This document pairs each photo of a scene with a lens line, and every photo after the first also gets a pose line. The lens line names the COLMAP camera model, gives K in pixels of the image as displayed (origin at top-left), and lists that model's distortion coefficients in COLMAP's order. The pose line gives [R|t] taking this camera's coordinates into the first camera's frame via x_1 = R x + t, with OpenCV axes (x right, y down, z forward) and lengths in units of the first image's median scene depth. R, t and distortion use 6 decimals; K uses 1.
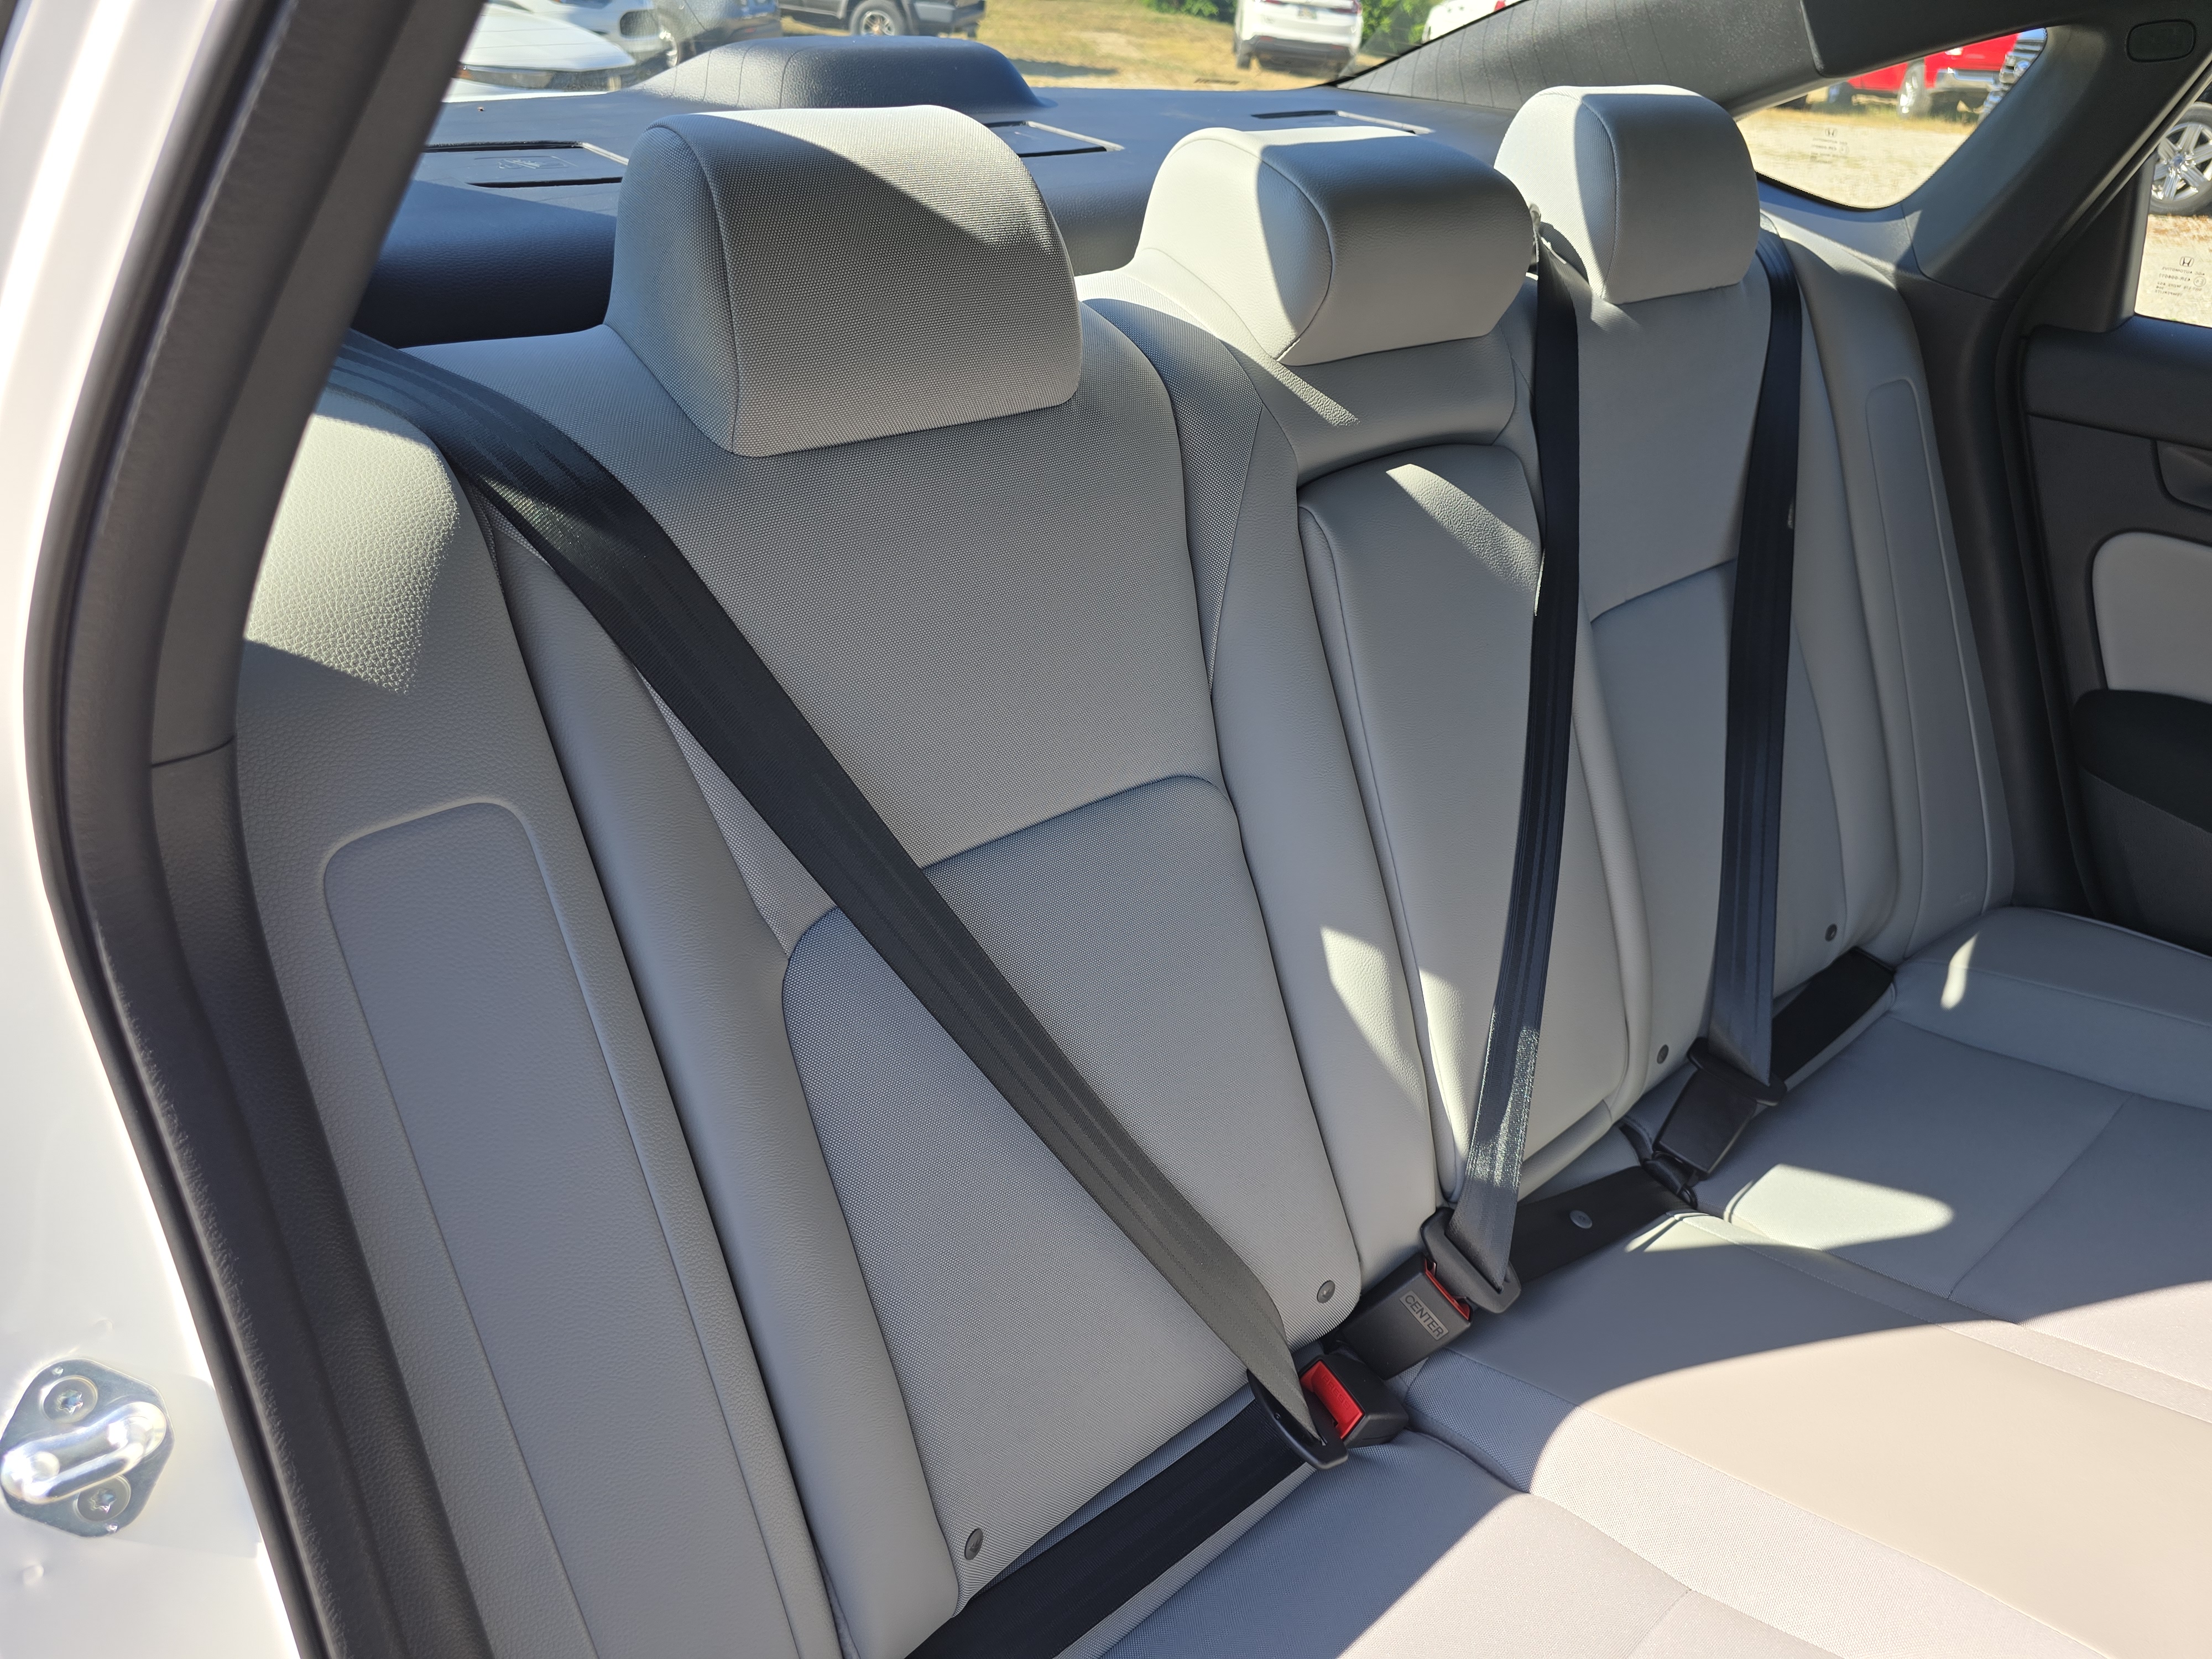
lens RADIAL K [[1539.7, 0, 1106.0], [0, 1539.7, 829.5], [0, 0, 1]] dist [0.005851, 0.000683]
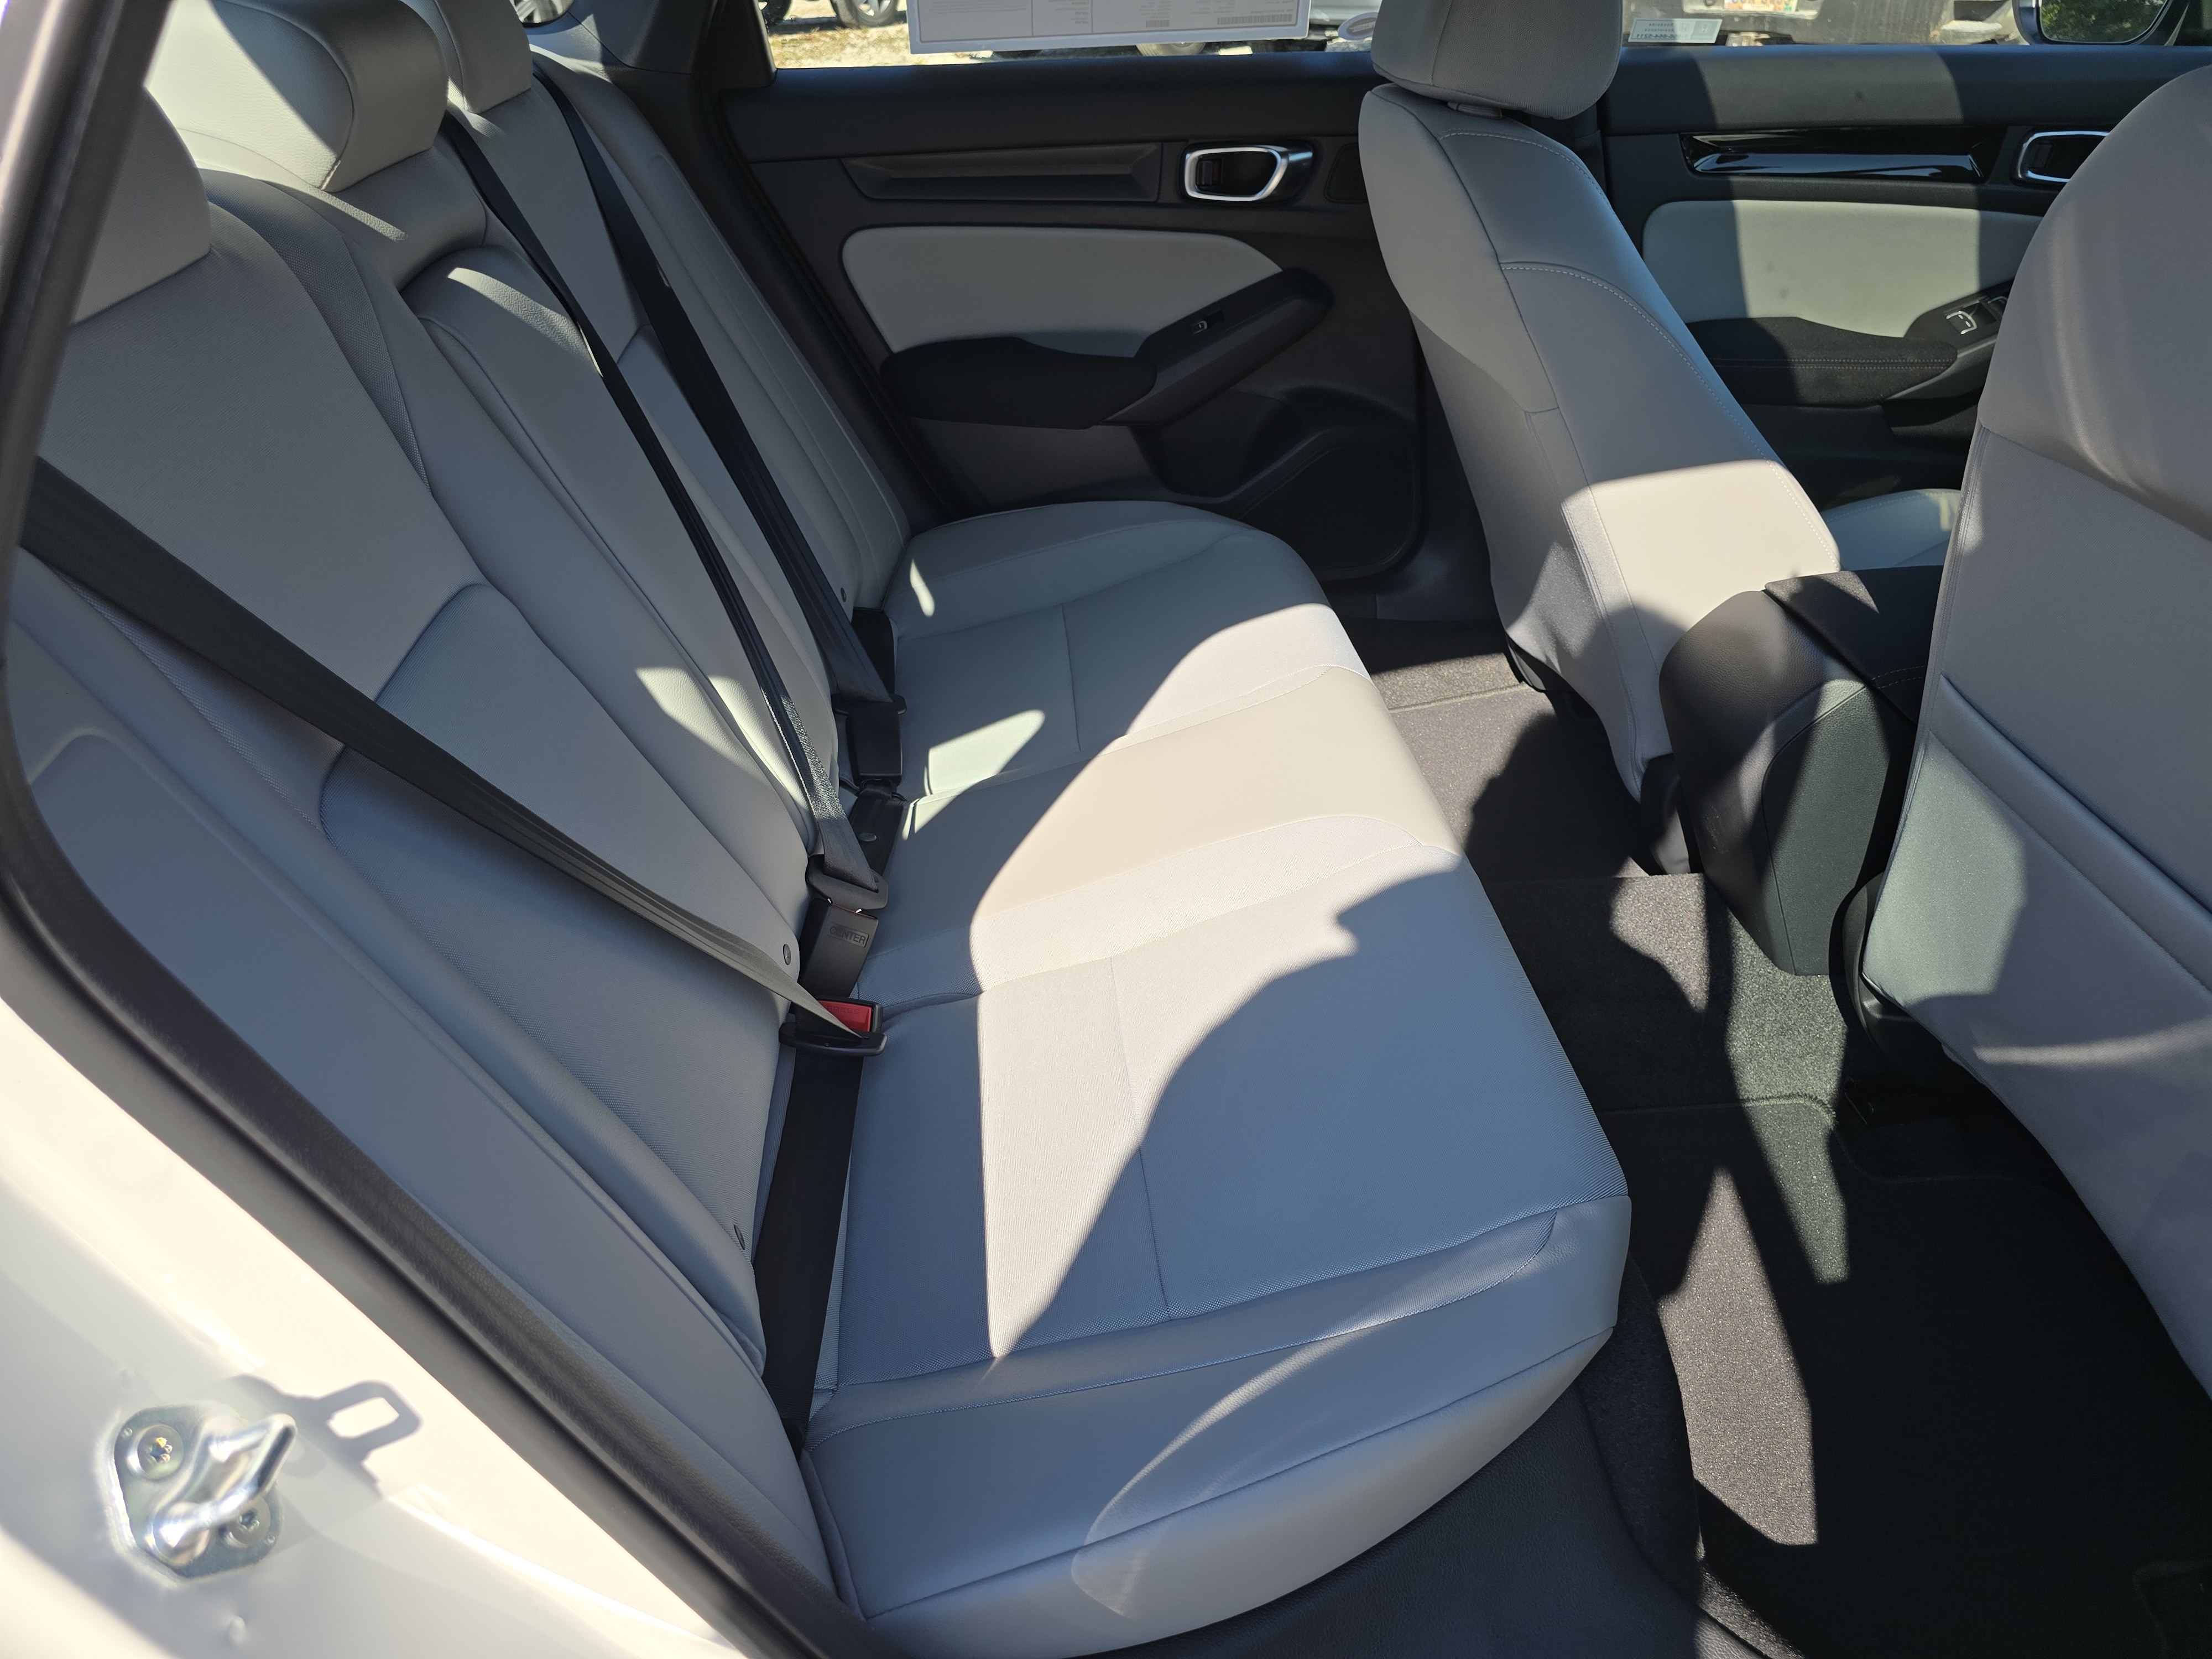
lens RADIAL K [[1472.7, 0, 1106.0], [0, 1472.7, 829.5], [0, 0, 1]] dist [0.002434, 0.000264]
pose [[0.607390, -0.493277, 0.622700, -0.289294], [0.448970, 0.859819, 0.243180, 0.042908], [-0.655365, 0.131868, 0.743712, -0.010020]]
